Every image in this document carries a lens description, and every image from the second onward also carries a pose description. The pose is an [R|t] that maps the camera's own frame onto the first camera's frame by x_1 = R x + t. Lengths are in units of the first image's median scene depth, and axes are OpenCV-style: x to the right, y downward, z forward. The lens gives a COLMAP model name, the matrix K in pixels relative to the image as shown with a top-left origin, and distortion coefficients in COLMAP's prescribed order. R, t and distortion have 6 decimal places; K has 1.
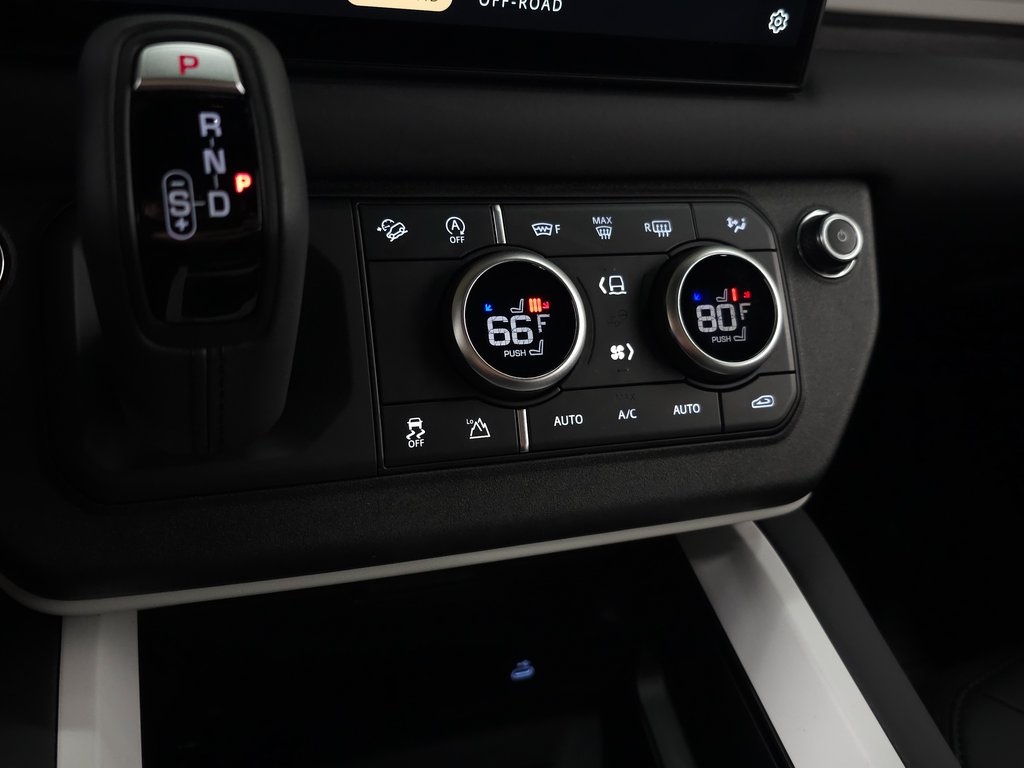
lens RADIAL K [[944.8, 0, 514.9], [0, 944.8, 385.6], [0, 0, 1]] dist [0.029031, -0.009947]
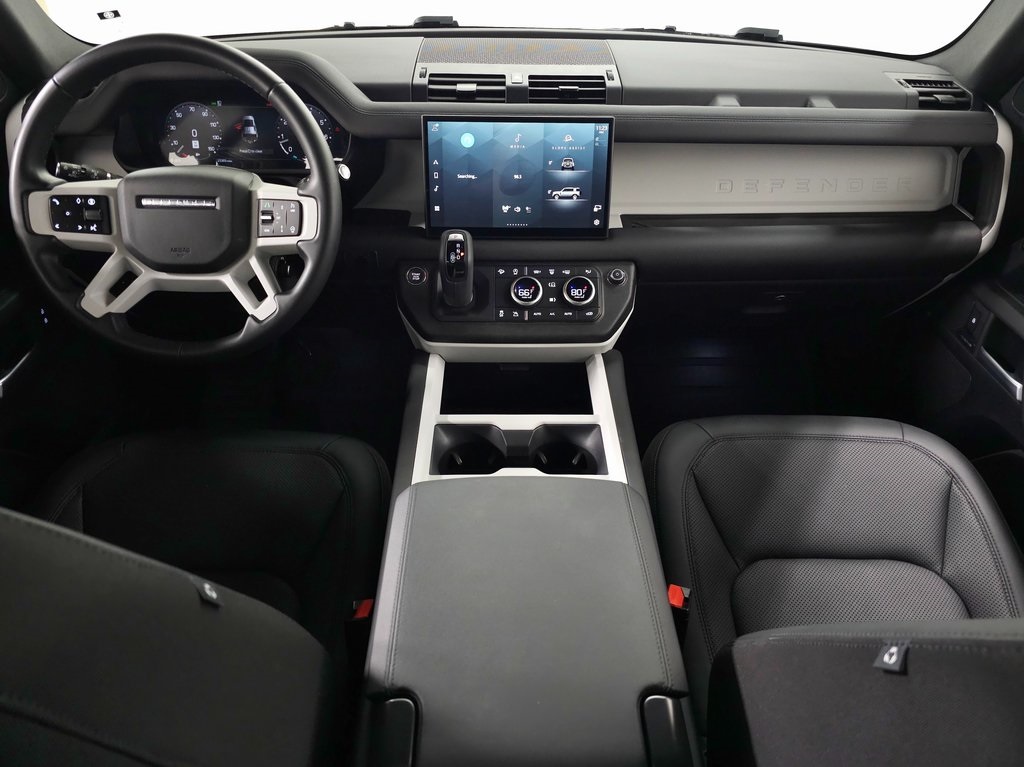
lens RADIAL K [[699.0, 0, 512.8], [0, 699.0, 389.7], [0, 0, 1]] dist [0.057932, -0.060485]
pose [[0.946697, 0.030311, -0.320695, 0.952353], [-0.070177, 0.991057, -0.113491, 0.725757], [0.314387, 0.129947, 0.940359, -1.933925]]
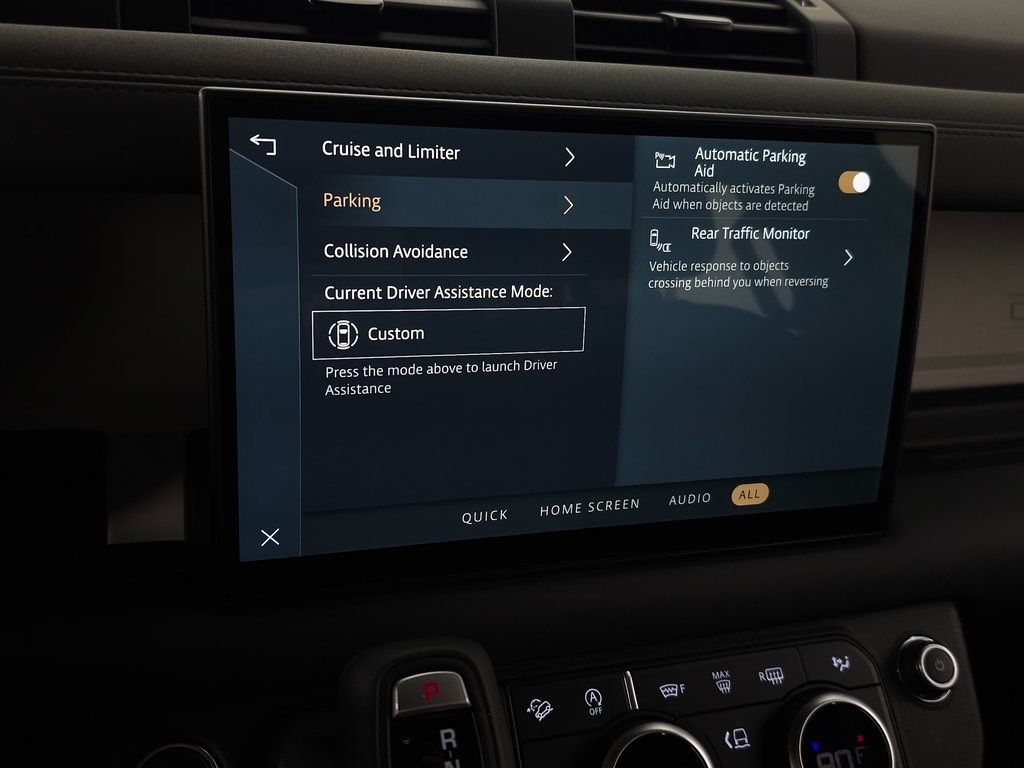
lens RADIAL K [[1038.6, 0, 519.7], [0, 1038.6, 382.1], [0, 0, 1]] dist [0.007116, 0.000090]
pose [[0.998647, -0.049510, -0.015898, -0.106720], [0.044726, 0.973783, -0.223038, -0.249744], [0.026524, 0.222025, 0.974680, -0.263082]]
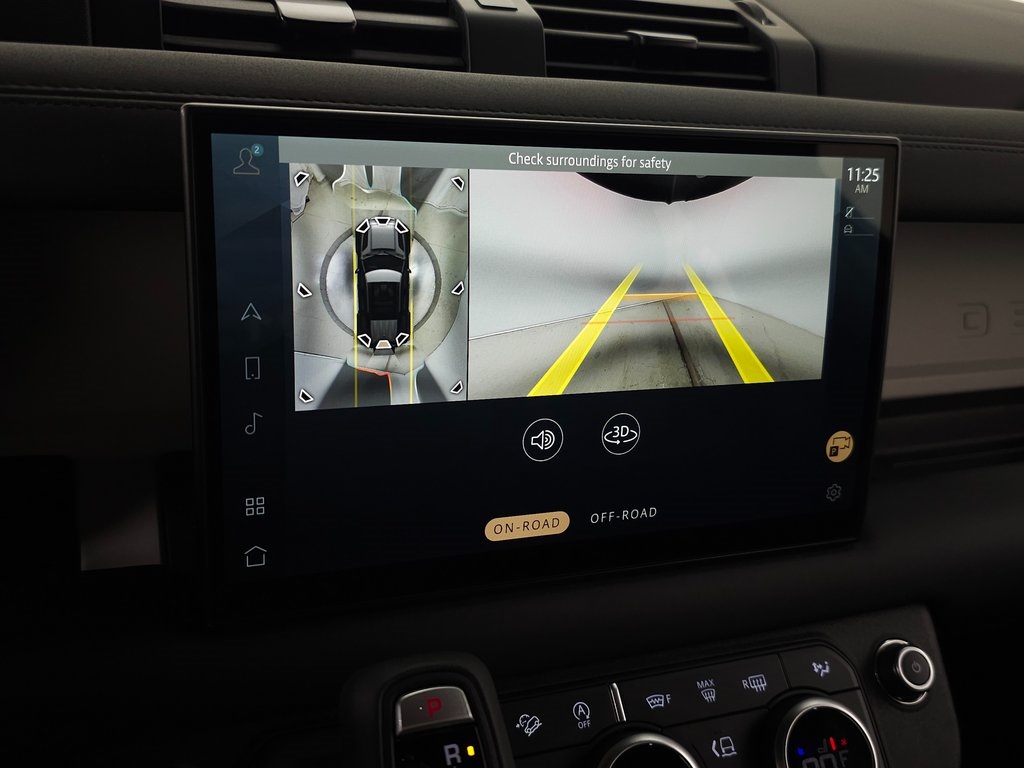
lens RADIAL K [[1038.6, 0, 519.7], [0, 1038.6, 382.1], [0, 0, 1]] dist [0.007116, 0.000090]
pose [[0.996878, -0.069104, 0.038194, -0.148183], [0.076279, 0.967808, -0.239853, -0.243920], [-0.020389, 0.242017, 0.970058, -0.262853]]
